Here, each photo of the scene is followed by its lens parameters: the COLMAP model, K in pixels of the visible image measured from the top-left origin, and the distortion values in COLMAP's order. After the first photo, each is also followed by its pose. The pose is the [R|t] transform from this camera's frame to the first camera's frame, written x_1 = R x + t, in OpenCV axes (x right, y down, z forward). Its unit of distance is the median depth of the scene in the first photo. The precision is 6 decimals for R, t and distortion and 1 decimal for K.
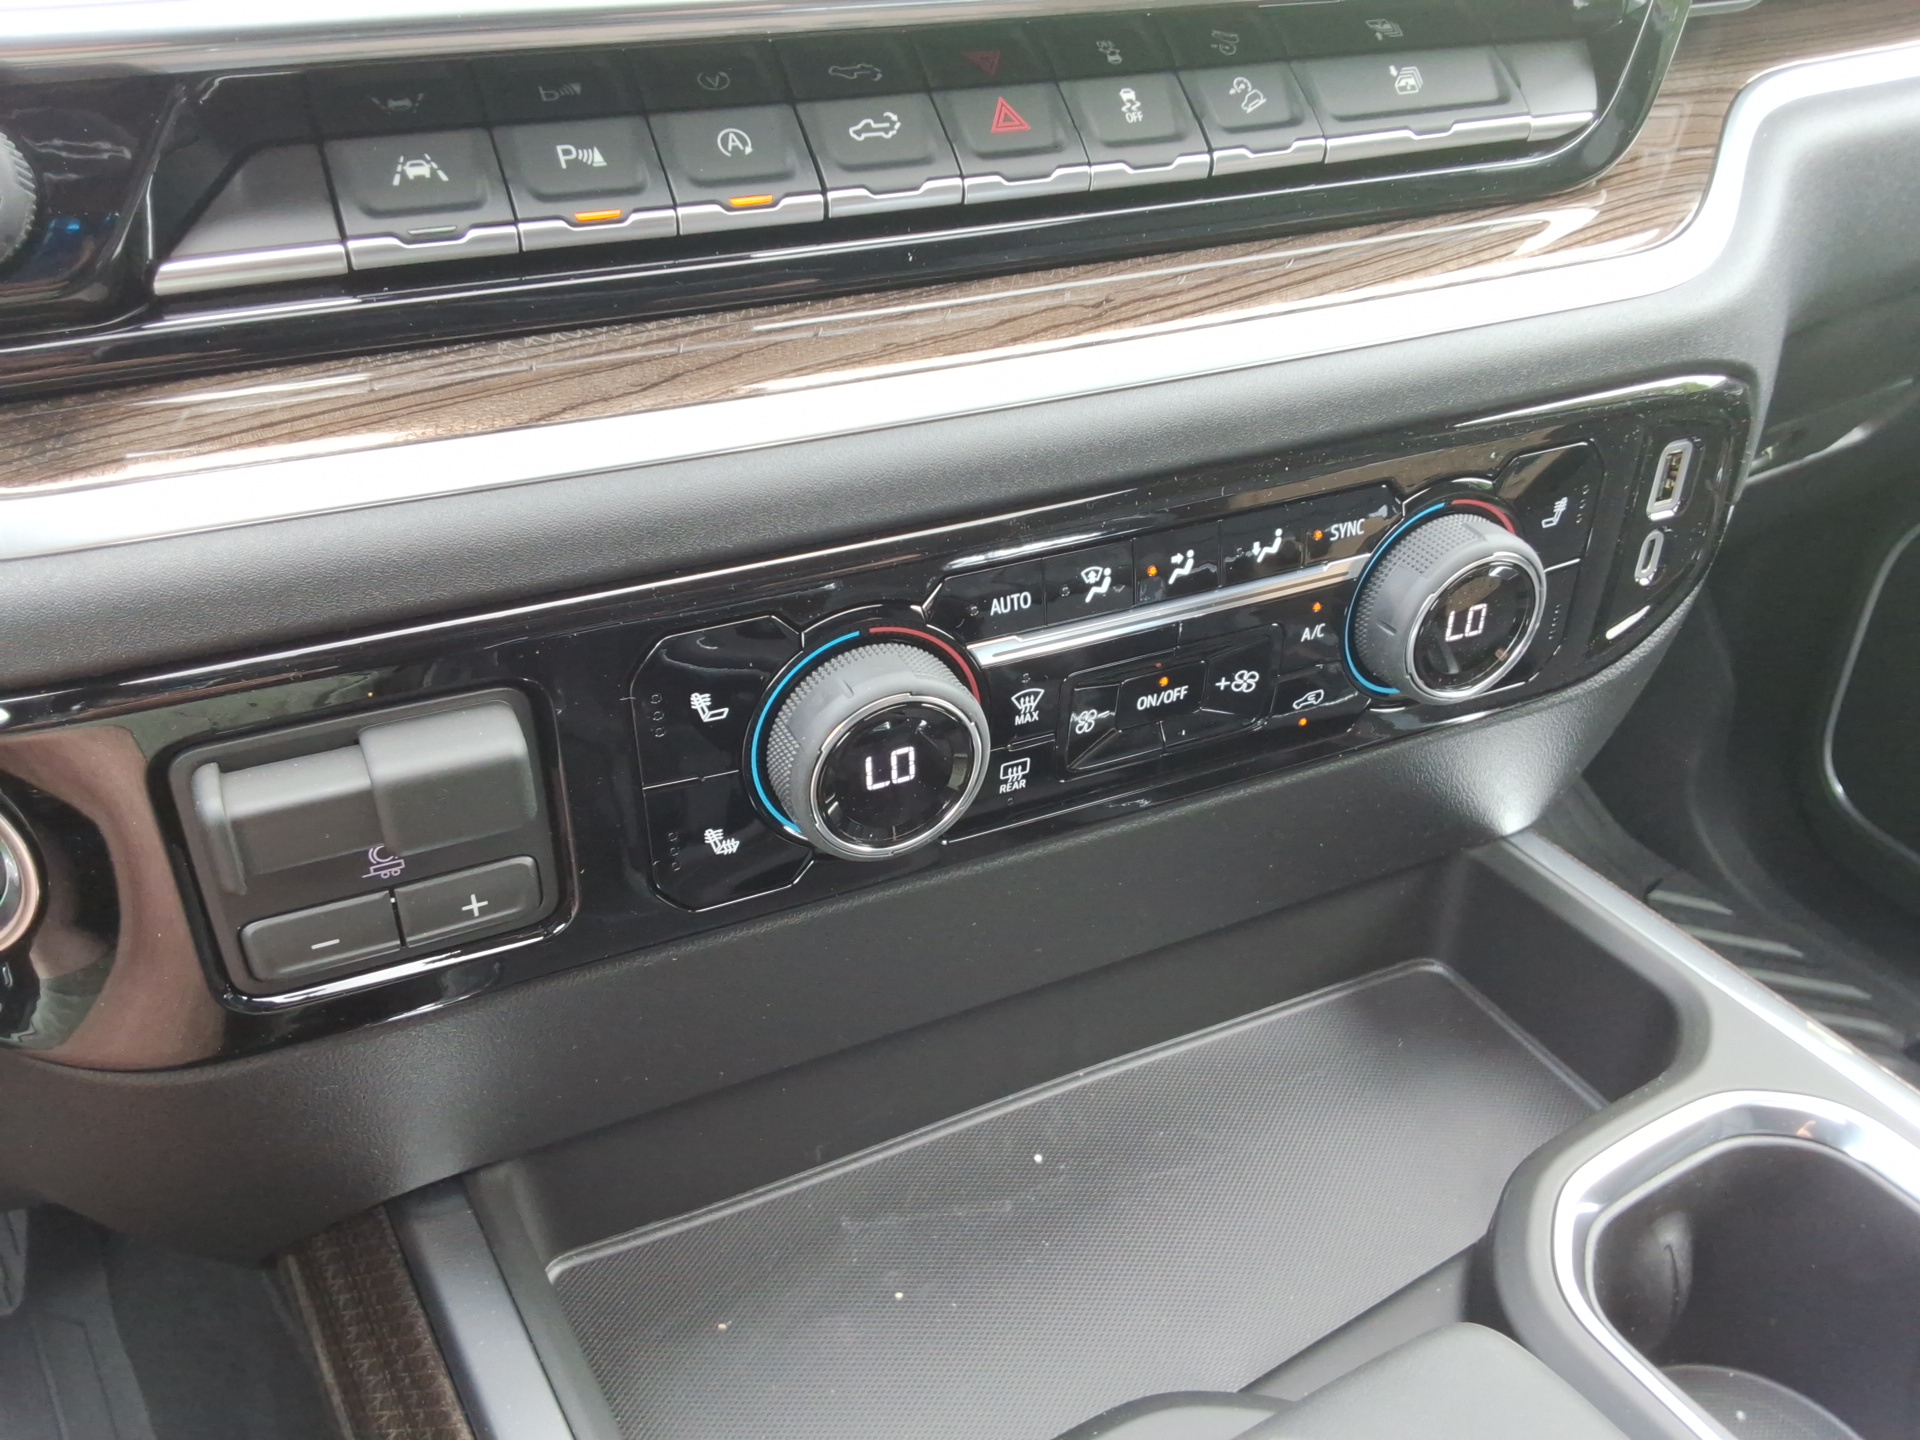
lens RADIAL K [[1544.4, 0, 970.7], [0, 1544.4, 704.0], [0, 0, 1]] dist [0.075299, -0.117968]
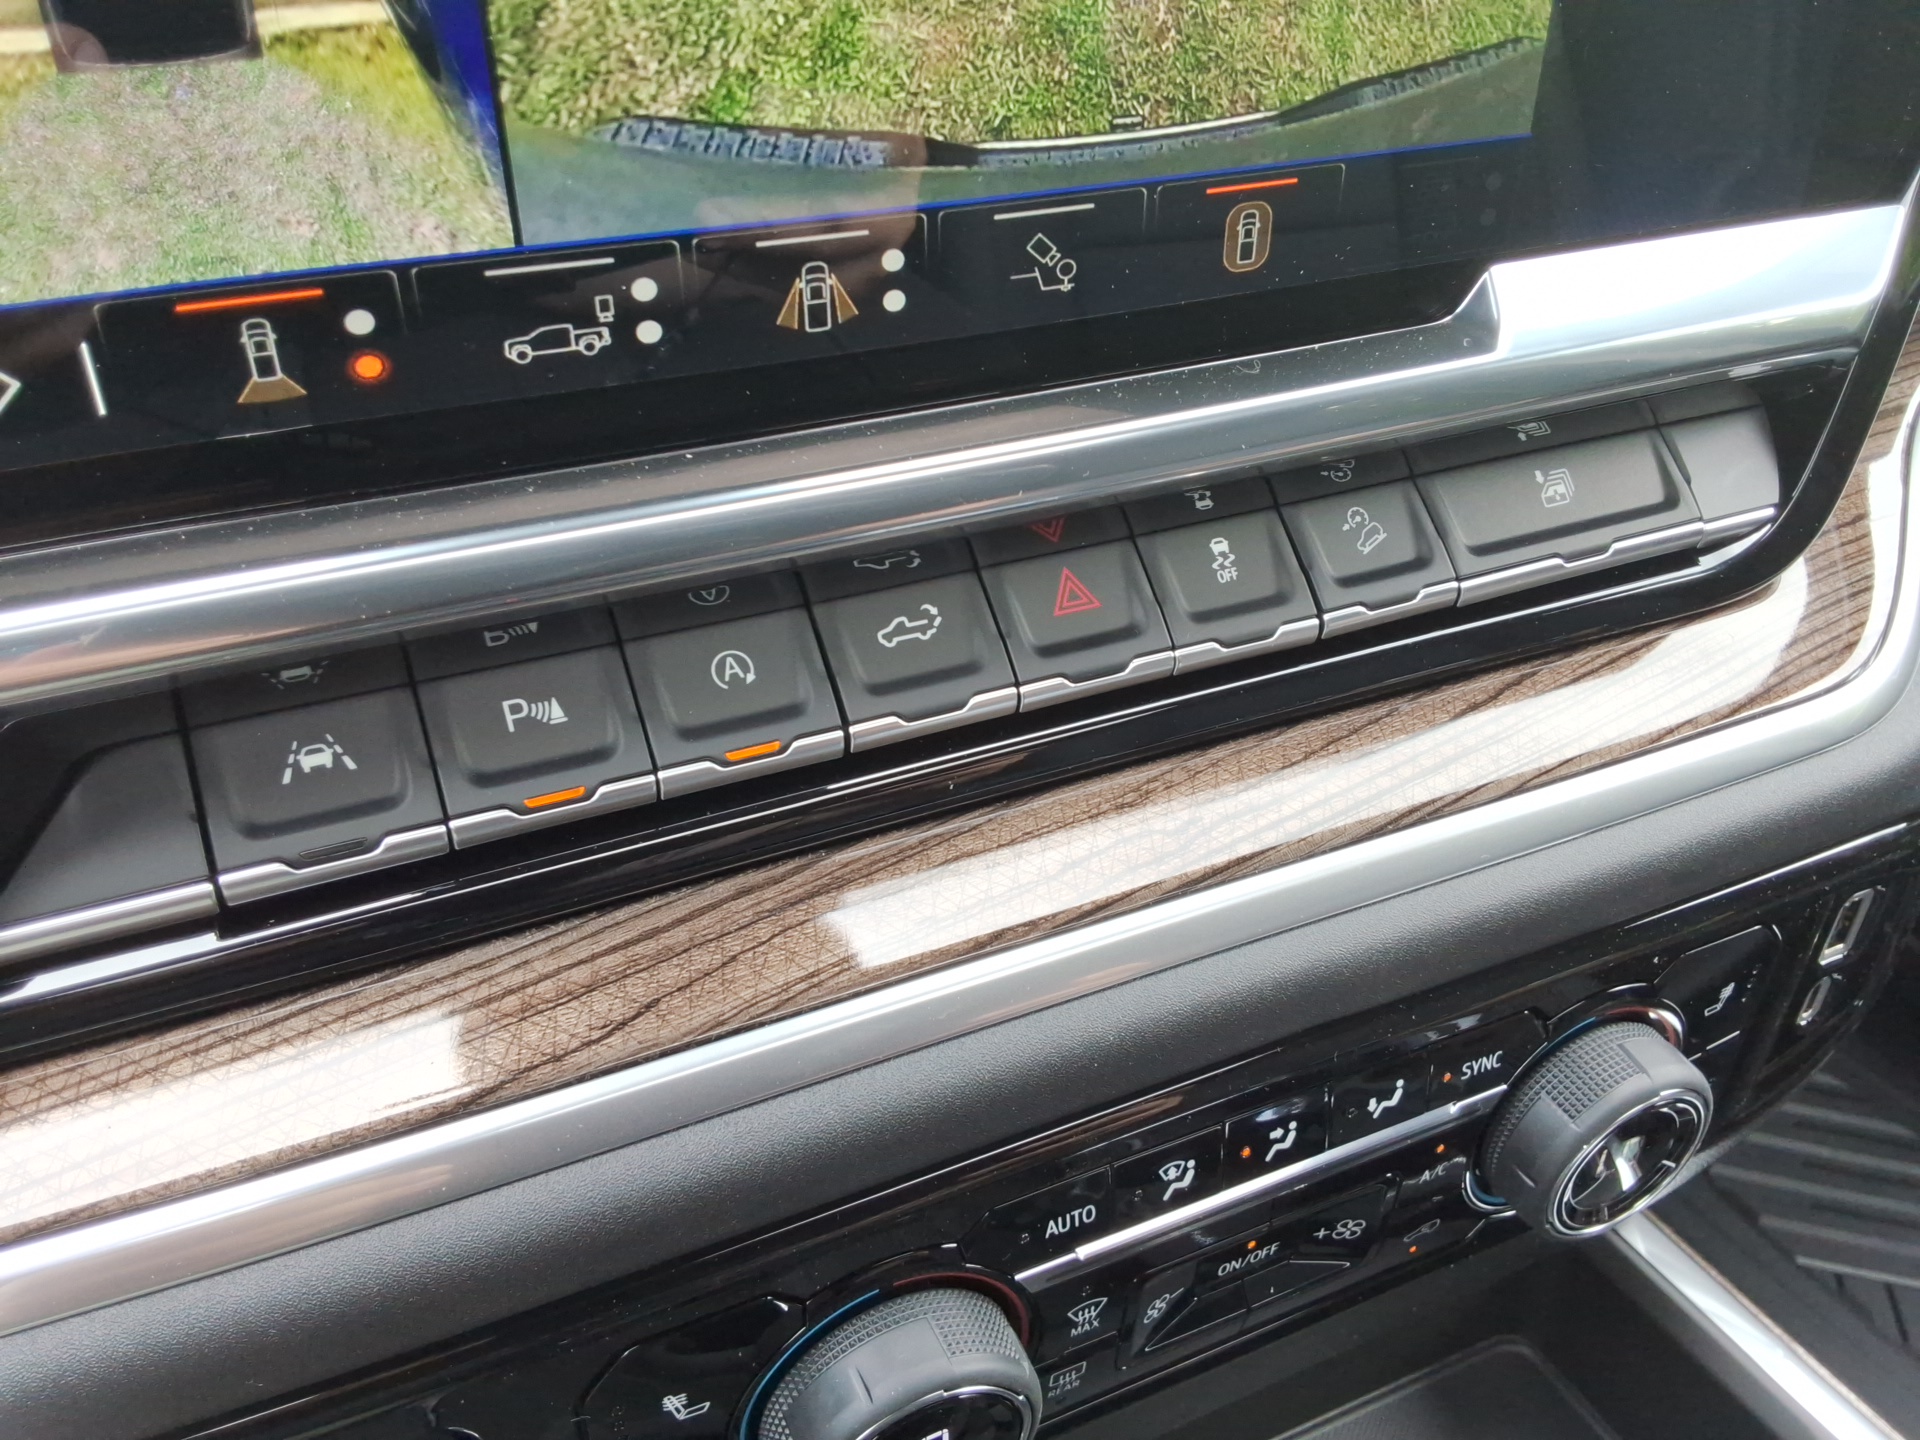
lens RADIAL K [[1548.6, 0, 967.2], [0, 1548.6, 694.4], [0, 0, 1]] dist [0.125479, -0.209411]
pose [[0.999881, 0.015398, 0.001253, -0.030905], [-0.015416, 0.999758, 0.015714, -0.331808], [-0.001011, -0.015732, 0.999876, 0.195070]]
